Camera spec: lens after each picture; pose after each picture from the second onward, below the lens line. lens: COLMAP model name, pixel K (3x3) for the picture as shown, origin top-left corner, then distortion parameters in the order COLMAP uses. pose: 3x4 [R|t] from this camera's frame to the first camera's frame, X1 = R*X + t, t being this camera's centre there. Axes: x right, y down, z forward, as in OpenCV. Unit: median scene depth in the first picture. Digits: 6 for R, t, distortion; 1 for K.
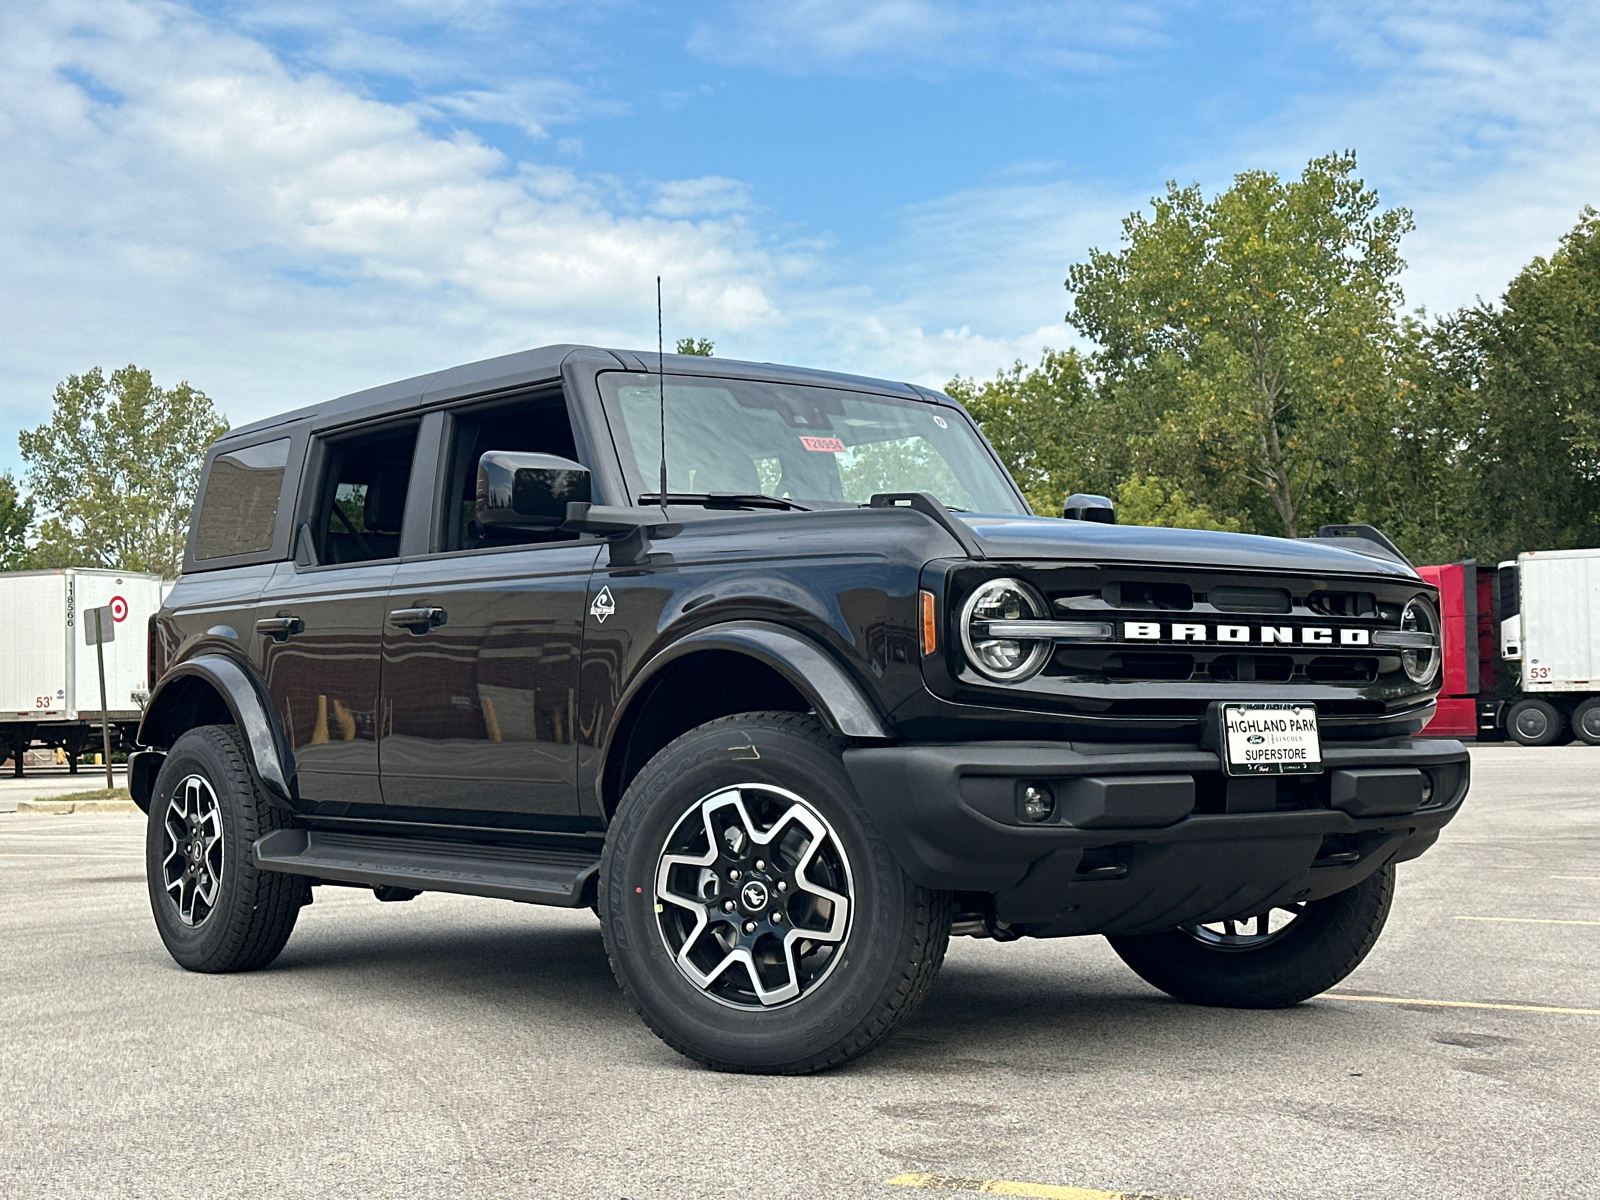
lens RADIAL K [[2246.5, 0, 819.6], [0, 2246.5, 618.3], [0, 0, 1]] dist [0.049783, 0.000000]
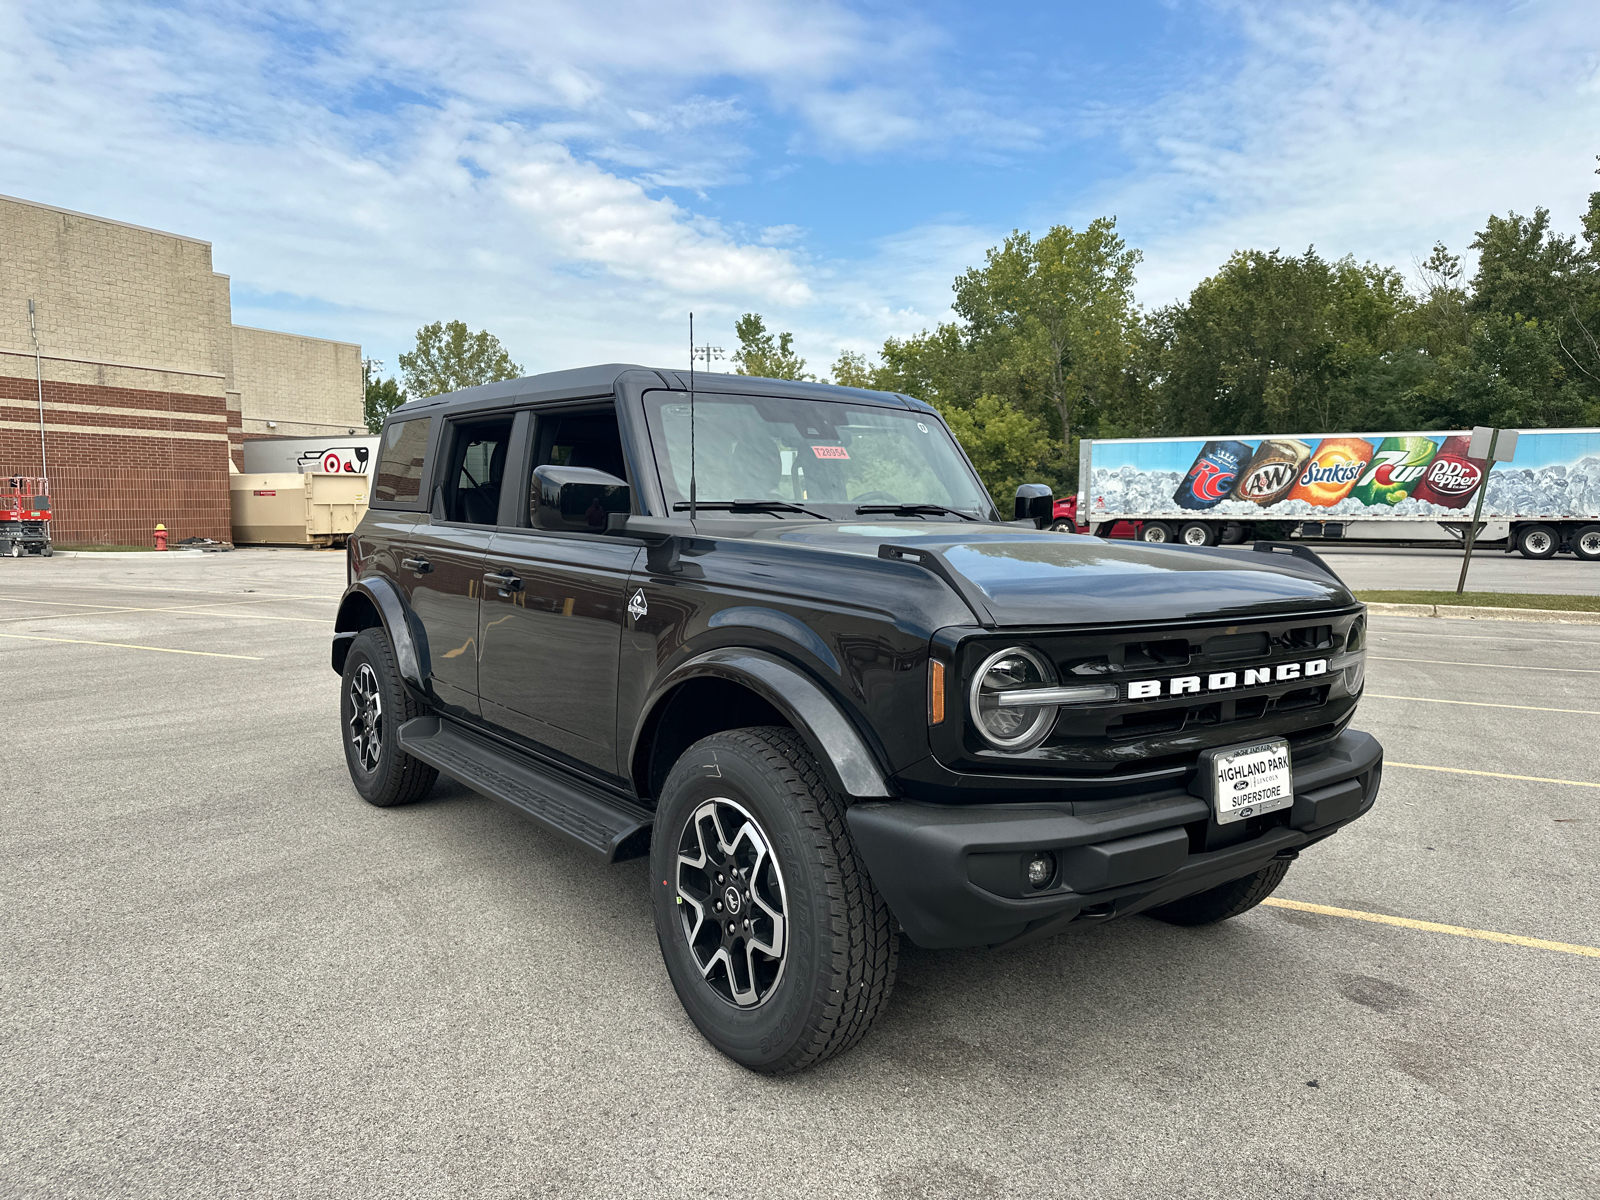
lens RADIAL K [[1123.8, 0, 796.0], [0, 1123.8, 604.4], [0, 0, 1]] dist [0.056188, -0.046833]
pose [[0.999638, 0.023494, -0.013142, -0.007648], [-0.021586, 0.991258, 0.130161, -0.083058], [0.016085, -0.129830, 0.991406, 0.427396]]
